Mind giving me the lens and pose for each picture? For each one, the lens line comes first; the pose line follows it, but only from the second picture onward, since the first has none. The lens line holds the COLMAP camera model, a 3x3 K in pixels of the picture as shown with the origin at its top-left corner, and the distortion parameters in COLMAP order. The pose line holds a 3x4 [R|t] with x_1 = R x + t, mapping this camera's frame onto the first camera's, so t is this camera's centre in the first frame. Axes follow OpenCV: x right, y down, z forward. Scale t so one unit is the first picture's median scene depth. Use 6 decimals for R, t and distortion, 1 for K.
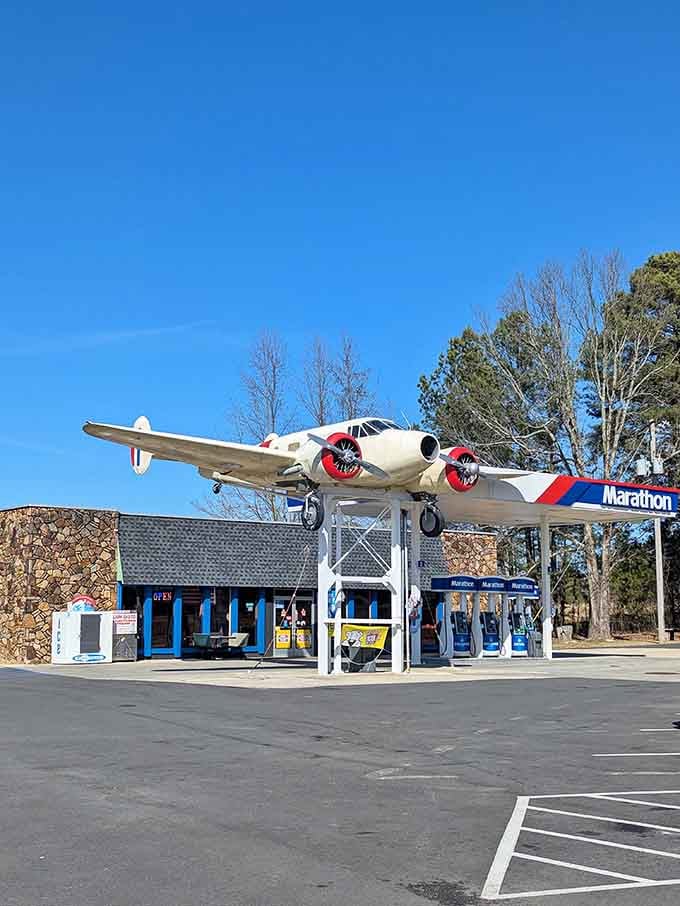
lens RADIAL K [[1097.3, 0, 340.0], [0, 1097.3, 453.0], [0, 0, 1]] dist [-0.006956, -0.000491]
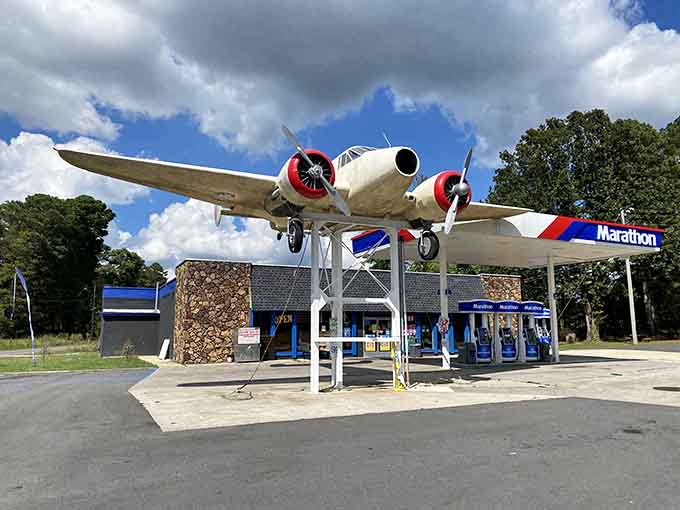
lens RADIAL K [[492.8, 0, 340.0], [0, 492.8, 255.0], [0, 0, 1]] dist [-0.004004, -0.004725]
pose [[0.972580, -0.038105, -0.229424, 0.081293], [0.038729, 0.999248, -0.001783, 0.050832], [0.229319, -0.007151, 0.973325, 0.379120]]
